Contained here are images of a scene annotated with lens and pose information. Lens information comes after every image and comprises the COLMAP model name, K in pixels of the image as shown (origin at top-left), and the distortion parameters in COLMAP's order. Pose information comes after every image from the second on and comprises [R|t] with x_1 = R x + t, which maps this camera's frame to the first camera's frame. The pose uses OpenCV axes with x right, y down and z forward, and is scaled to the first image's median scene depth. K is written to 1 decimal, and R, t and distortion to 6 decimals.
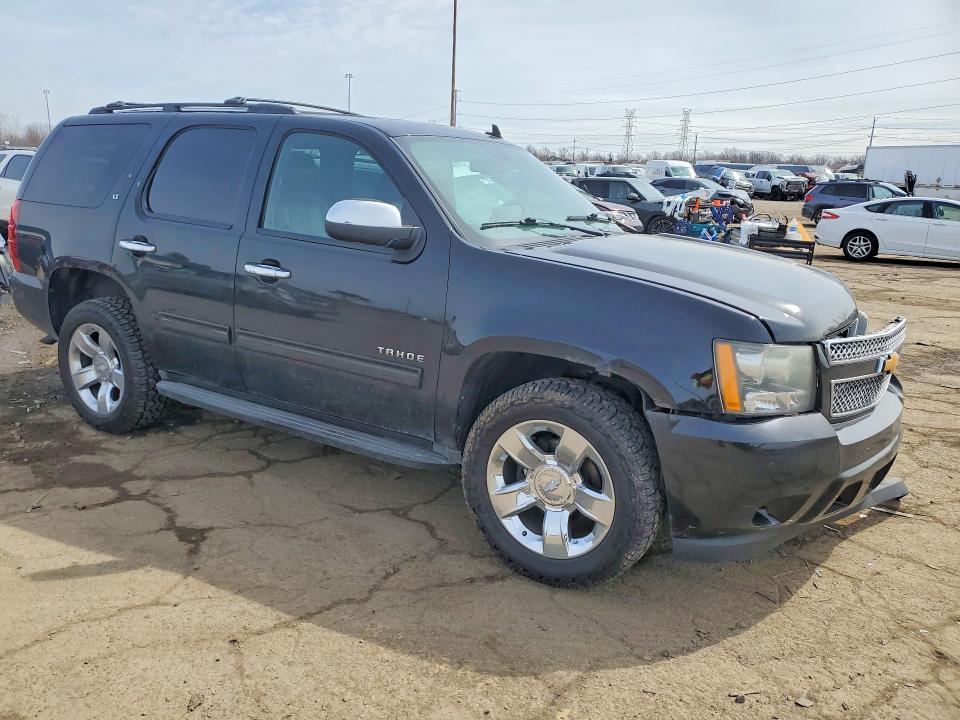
lens RADIAL K [[777.6, 0, 512.3], [0, 777.6, 363.6], [0, 0, 1]] dist [-0.016294, 0.047228]
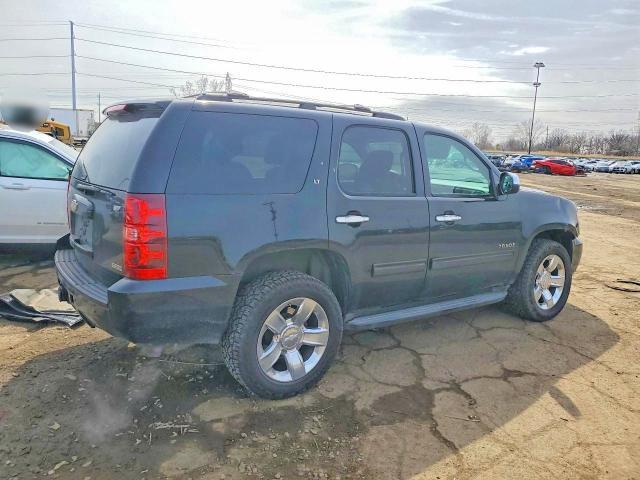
lens RADIAL K [[476.9, 0, 320.0], [0, 476.9, 240.0], [0, 0, 1]] dist [0.006583, -0.000302]
pose [[0.400415, -0.182067, 0.898064, -1.251148], [0.199046, 0.973943, 0.108702, -0.222210], [-0.894454, 0.135230, 0.426221, 0.762630]]
